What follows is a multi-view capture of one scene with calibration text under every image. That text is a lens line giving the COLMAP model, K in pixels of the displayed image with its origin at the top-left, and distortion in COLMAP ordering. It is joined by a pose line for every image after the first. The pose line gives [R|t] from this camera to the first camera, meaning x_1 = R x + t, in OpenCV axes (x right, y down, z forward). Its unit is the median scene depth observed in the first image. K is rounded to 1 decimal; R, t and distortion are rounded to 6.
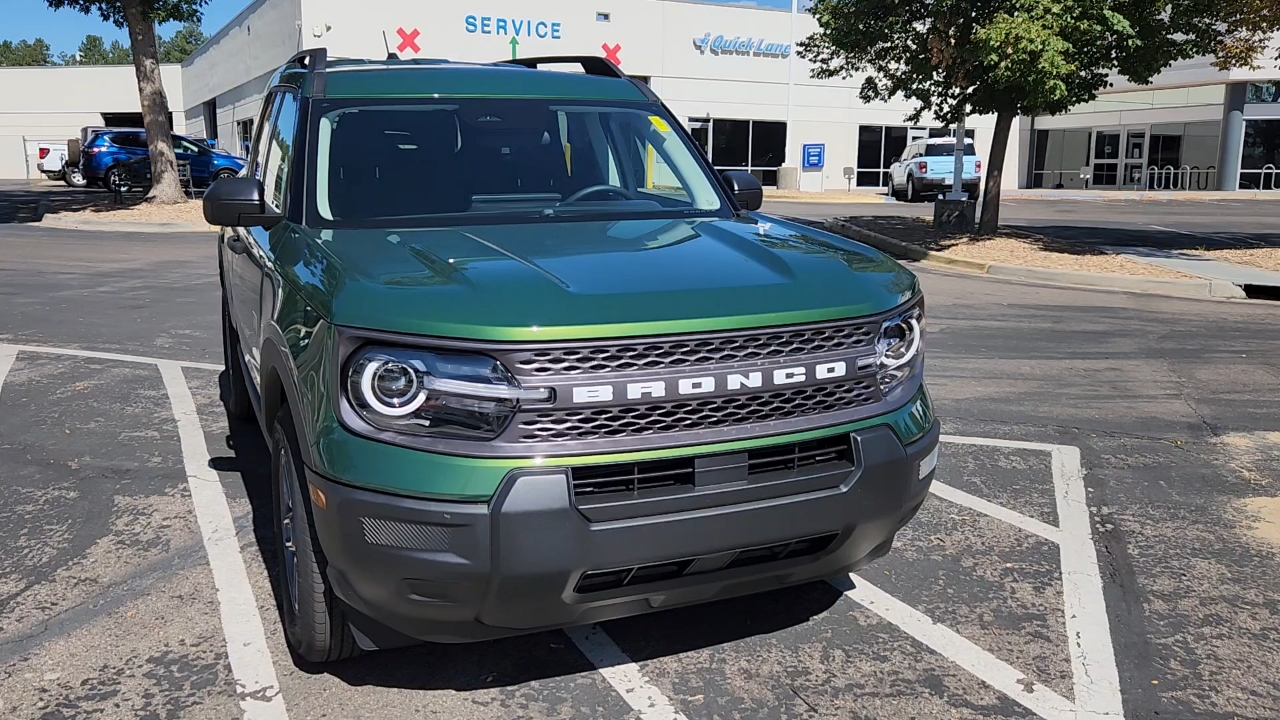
lens RADIAL K [[1089.4, 0, 626.2], [0, 1089.4, 363.5], [0, 0, 1]] dist [0.015450, 0.008047]
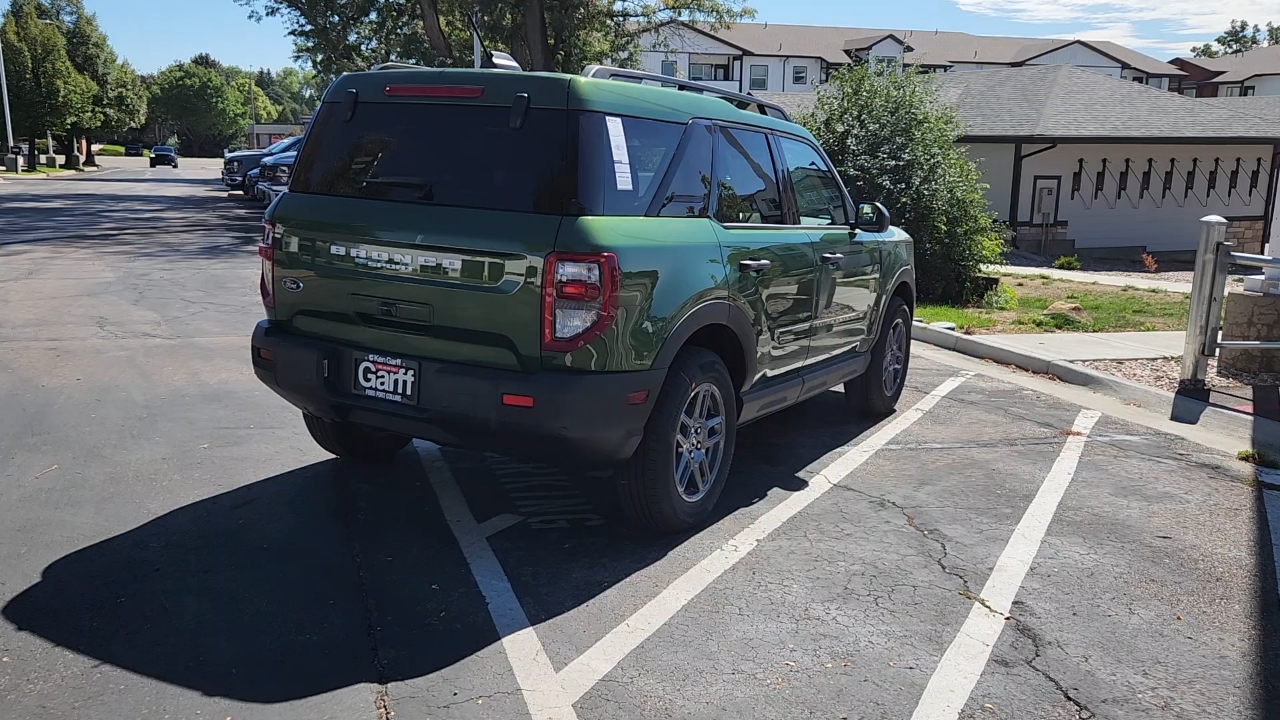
lens RADIAL K [[1081.7, 0, 636.3], [0, 1081.7, 365.2], [0, 0, 1]] dist [0.014844, -0.000246]
pose [[-0.612204, -0.183091, 0.769210, -1.279892], [0.115431, 0.941705, 0.316019, -0.441270], [-0.782229, 0.282259, -0.555381, 2.017222]]
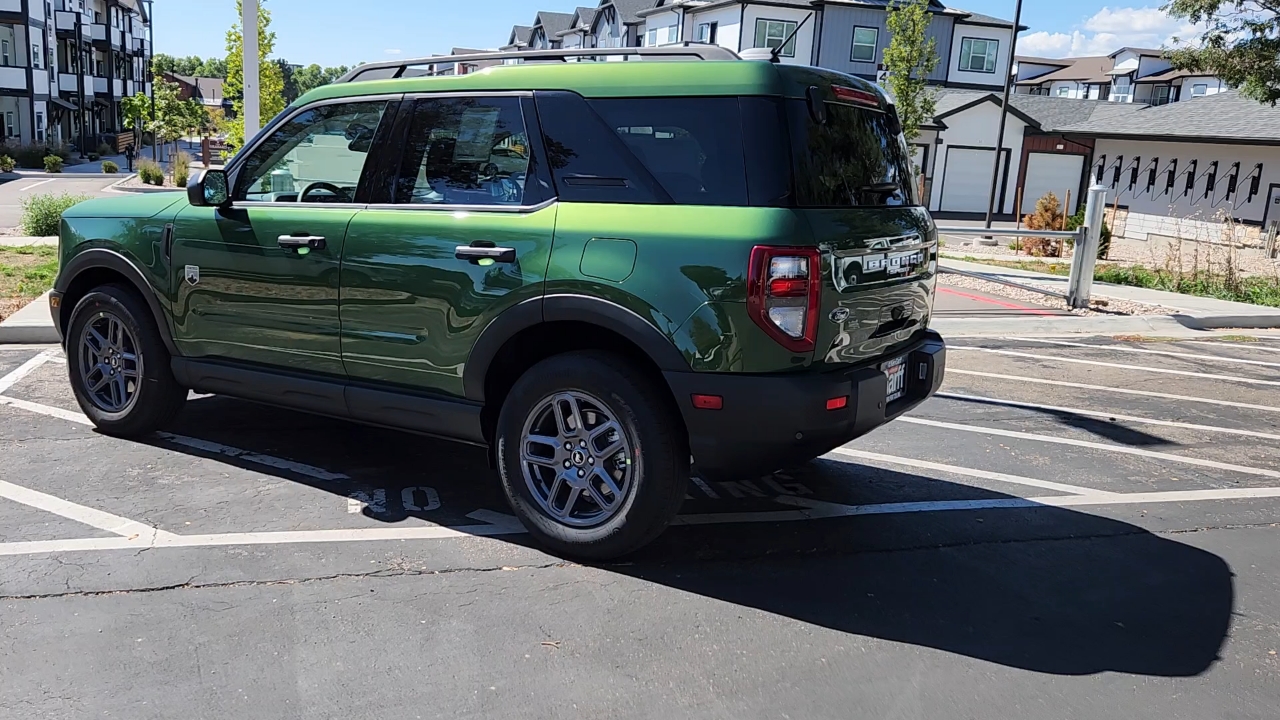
lens RADIAL K [[1081.7, 0, 620.2], [0, 1081.7, 370.3], [0, 0, 1]] dist [0.014844, -0.000246]
pose [[-0.825612, 0.069142, -0.559986, 0.408624], [-0.159658, 0.923275, 0.349388, -0.465515], [0.541179, 0.377865, -0.751228, 2.271026]]
